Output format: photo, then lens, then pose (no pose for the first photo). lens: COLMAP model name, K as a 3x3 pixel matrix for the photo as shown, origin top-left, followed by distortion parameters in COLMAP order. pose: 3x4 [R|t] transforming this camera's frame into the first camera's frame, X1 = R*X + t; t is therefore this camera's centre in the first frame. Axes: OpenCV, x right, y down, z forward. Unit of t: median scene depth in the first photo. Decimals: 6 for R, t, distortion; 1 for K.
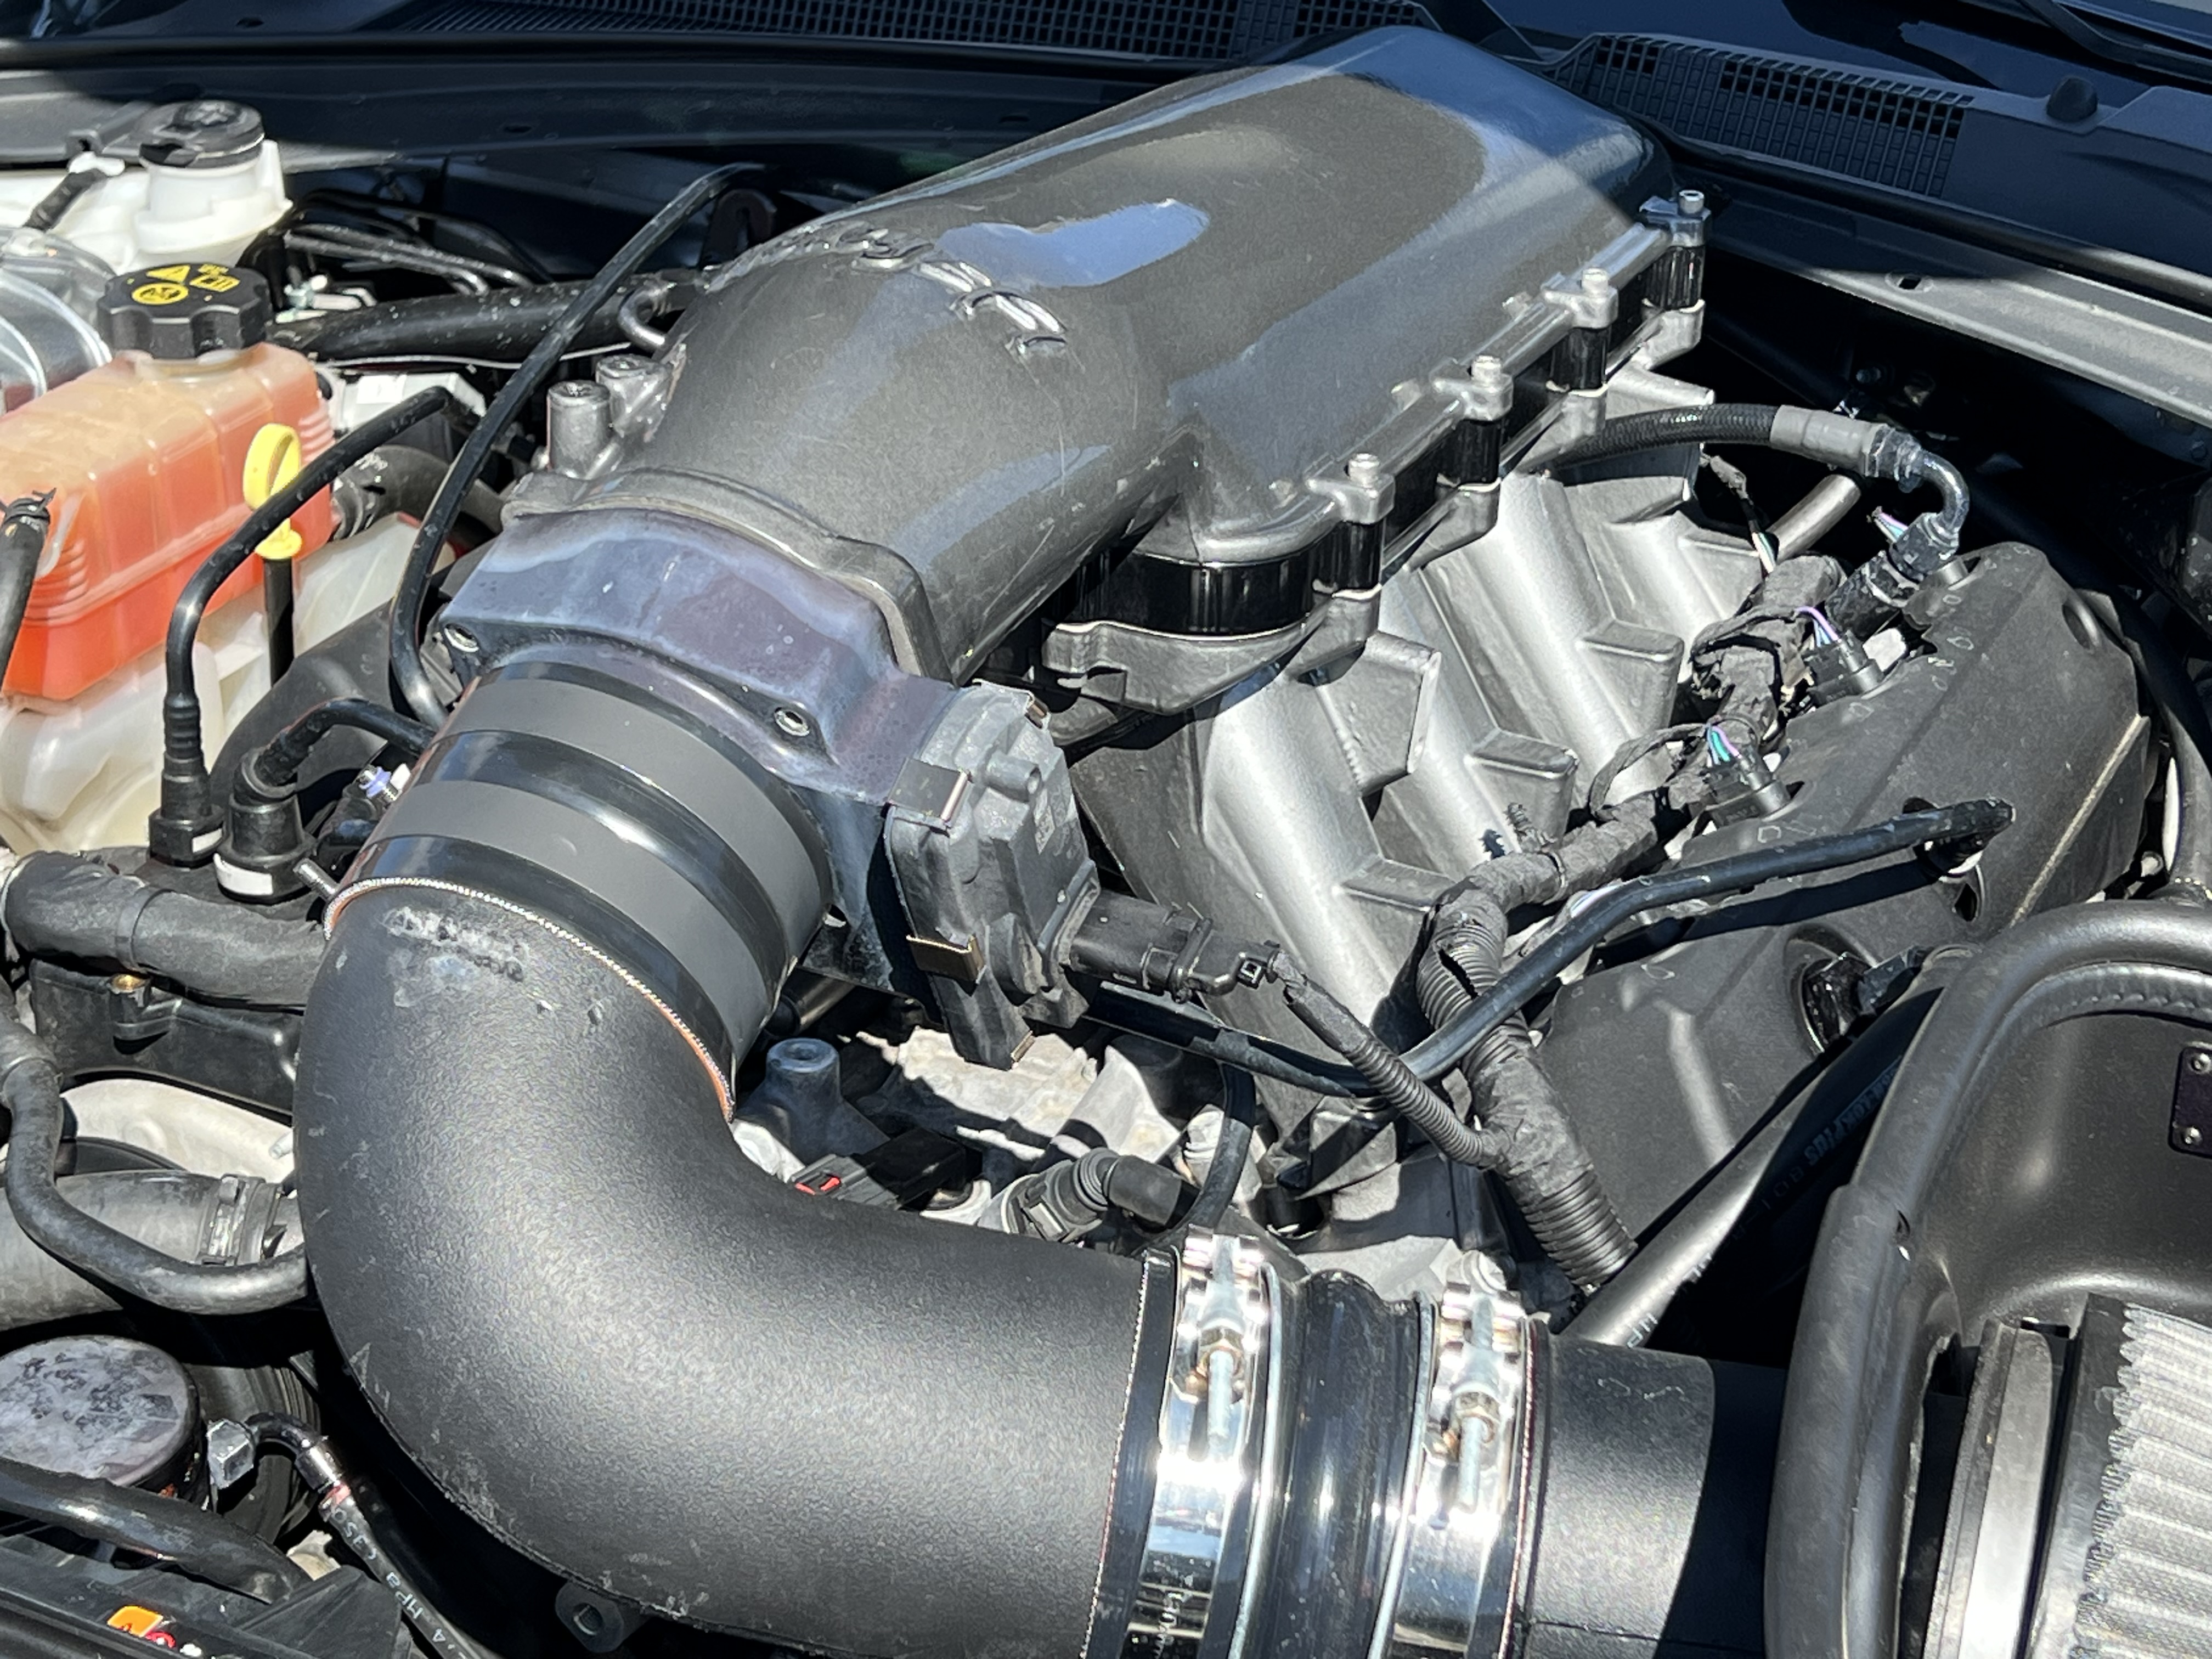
lens RADIAL K [[3998.0, 0, 1106.3], [0, 3998.0, 823.0], [0, 0, 1]] dist [0.153874, 0.000000]
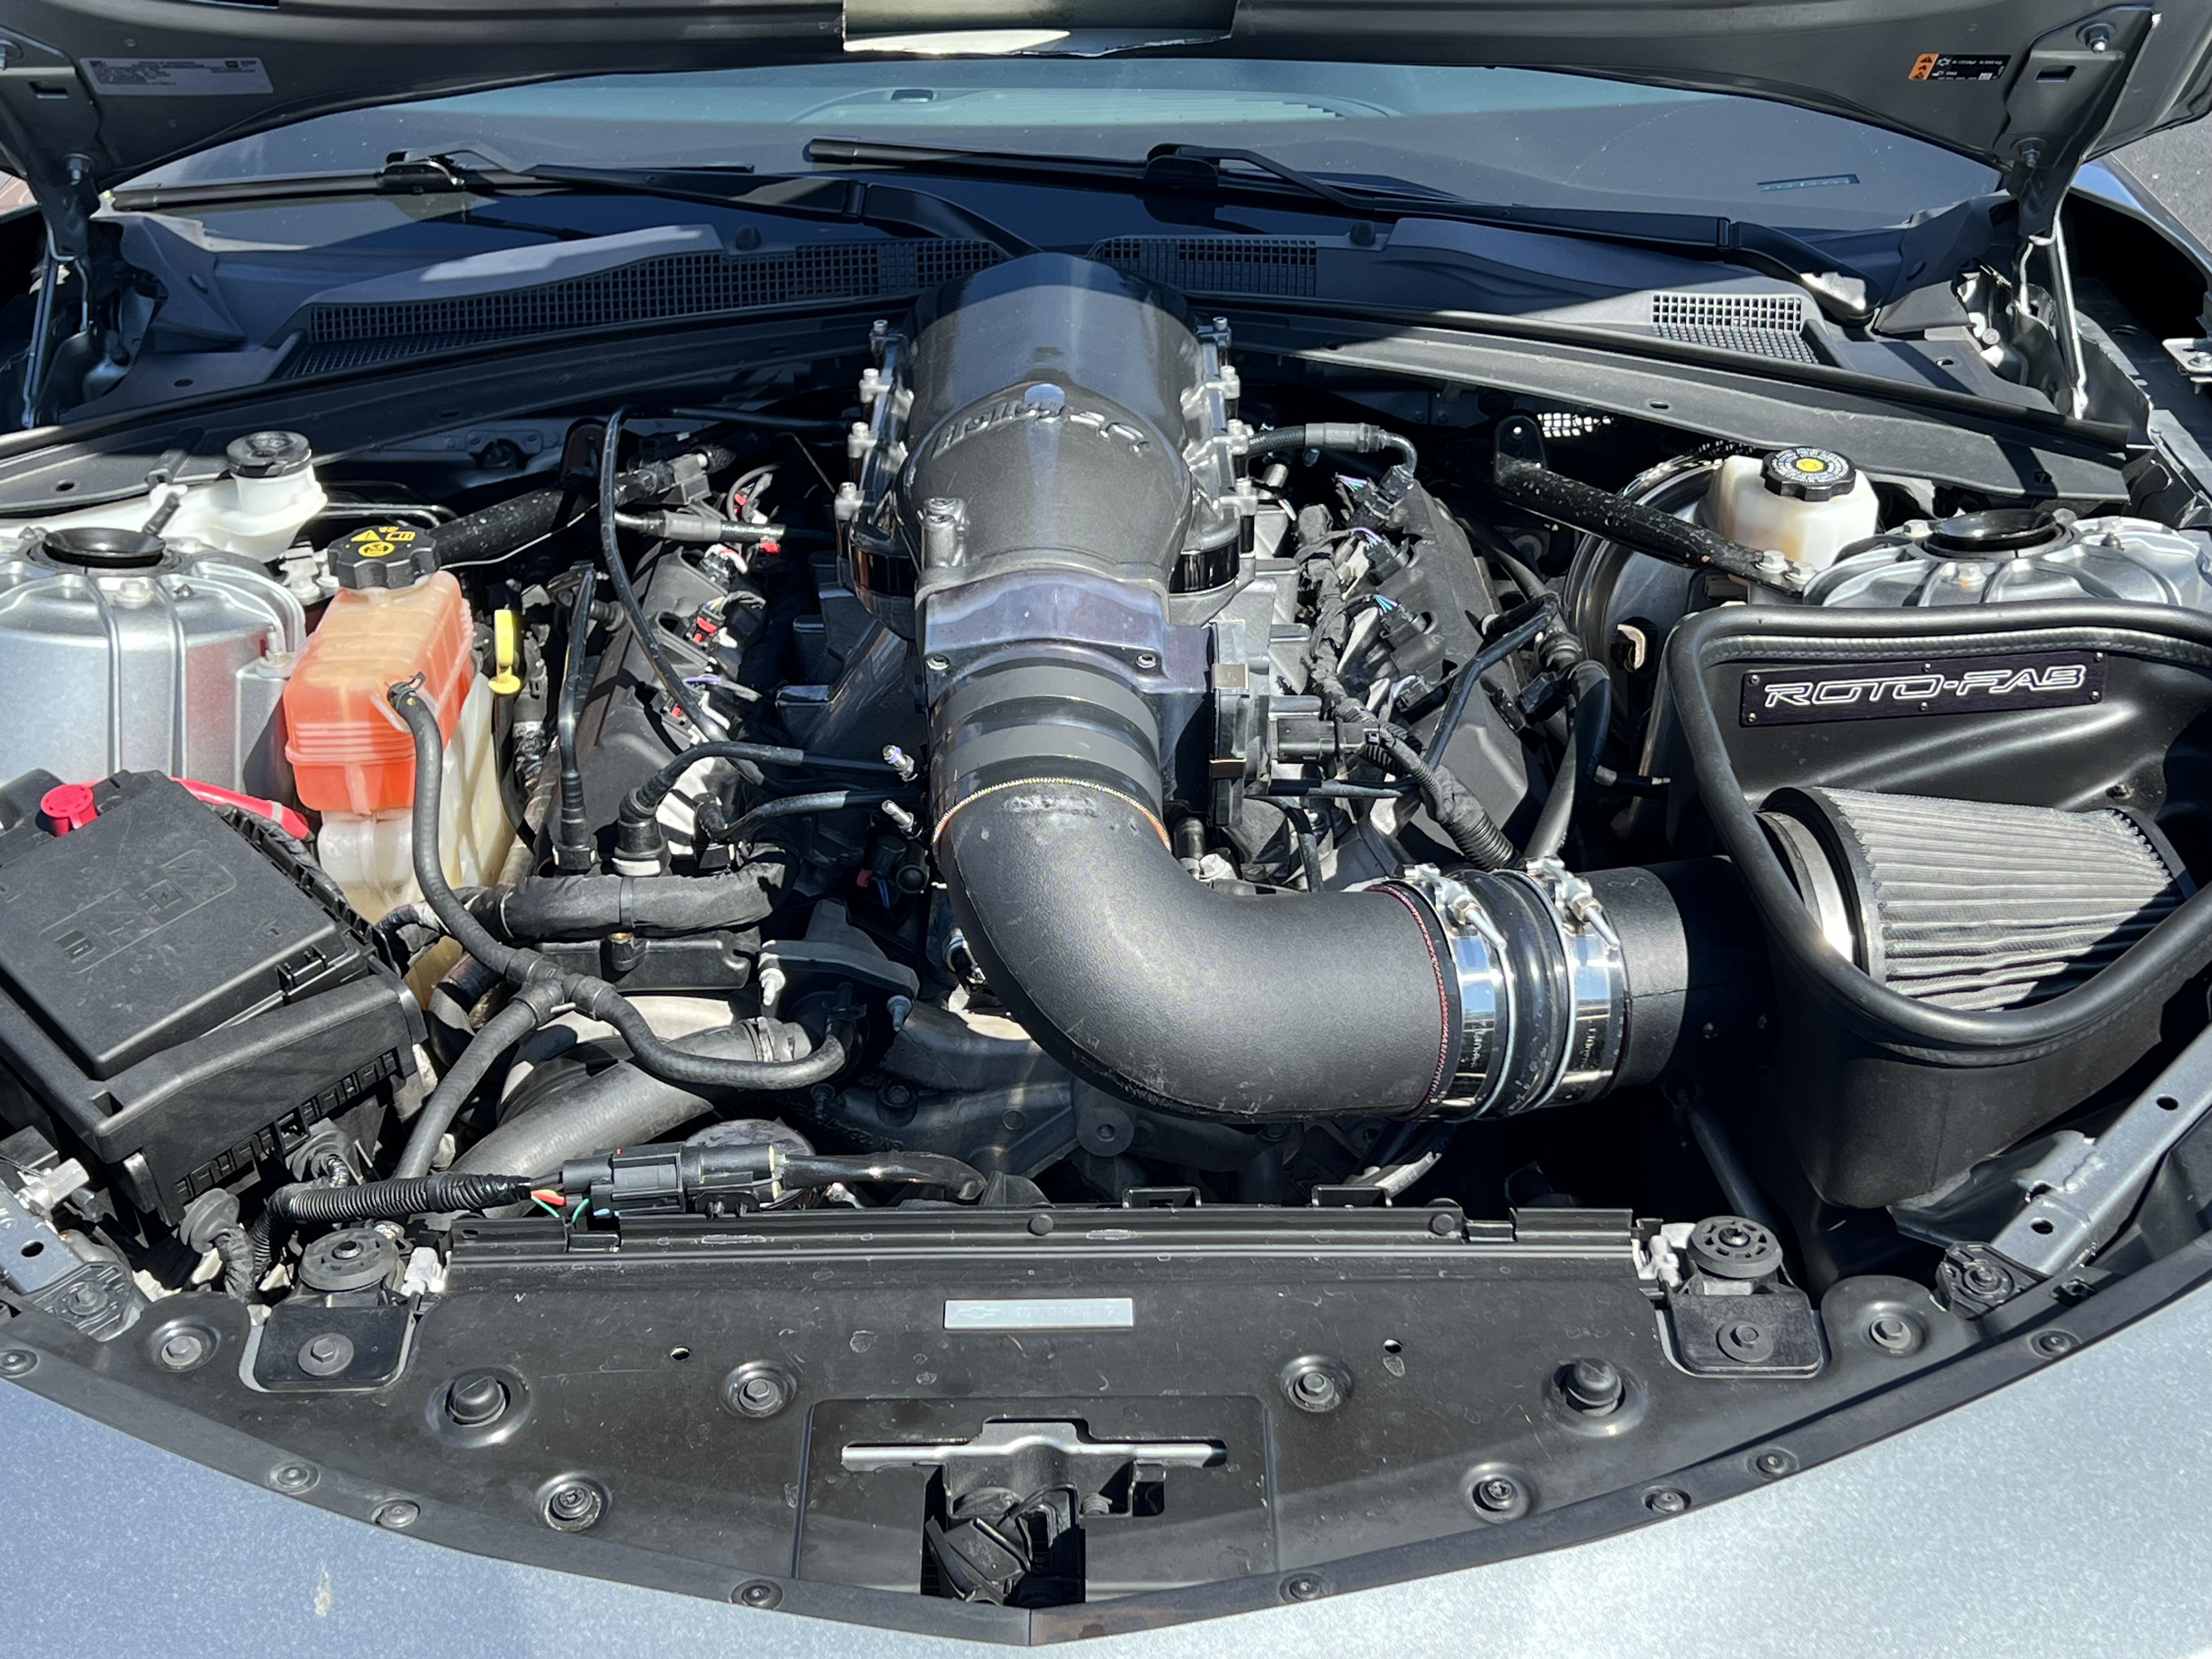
lens RADIAL K [[2972.0, 0, 1106.6], [0, 2972.0, 836.6], [0, 0, 1]] dist [0.191371, 0.000000]
pose [[0.900384, -0.241233, 0.362100, -0.551416], [0.237802, 0.969769, 0.054756, -0.023287], [-0.364362, 0.036806, 0.930530, -0.260915]]
